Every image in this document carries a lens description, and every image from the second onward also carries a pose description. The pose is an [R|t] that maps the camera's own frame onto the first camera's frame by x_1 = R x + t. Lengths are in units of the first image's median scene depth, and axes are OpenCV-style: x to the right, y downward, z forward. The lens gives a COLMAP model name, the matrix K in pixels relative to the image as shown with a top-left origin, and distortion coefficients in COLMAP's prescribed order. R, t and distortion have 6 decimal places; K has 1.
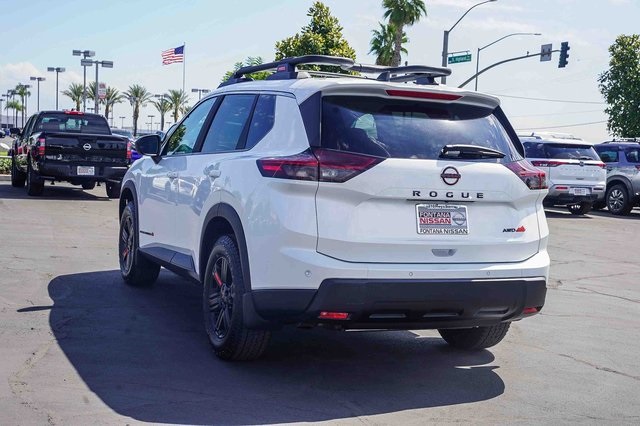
lens RADIAL K [[900.0, 0, 318.8], [0, 900.0, 207.7], [0, 0, 1]] dist [0.113060, 0.000000]
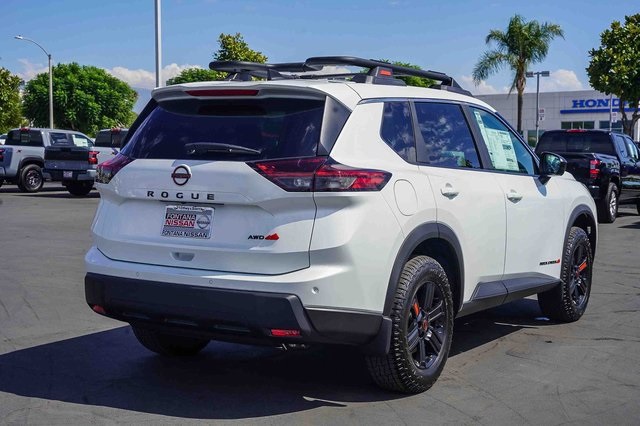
lens RADIAL K [[995.1, 0, 318.6], [0, 995.1, 215.3], [0, 0, 1]] dist [0.173368, 0.000000]
pose [[0.565544, 0.010986, -0.824645, 1.079847], [-0.041052, 0.999047, -0.014843, 0.015973], [0.823696, 0.042248, 0.565456, 0.514189]]
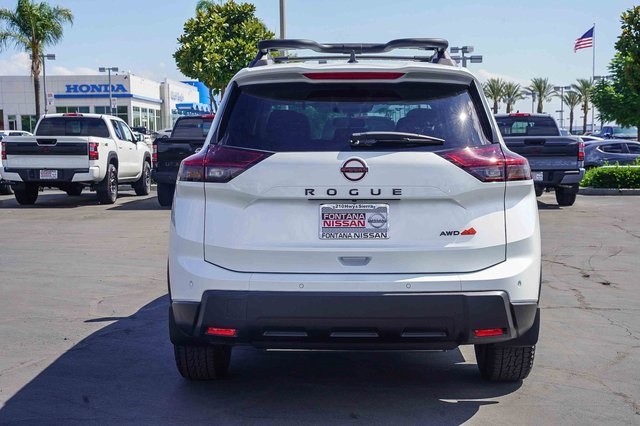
lens RADIAL K [[995.1, 0, 320.8], [0, 995.1, 215.9], [0, 0, 1]] dist [0.173368, 0.000000]
pose [[0.904698, -0.022122, -0.425478, 0.503374], [0.022424, 0.999739, -0.004298, 0.010997], [0.425462, -0.005653, 0.904958, 0.140994]]
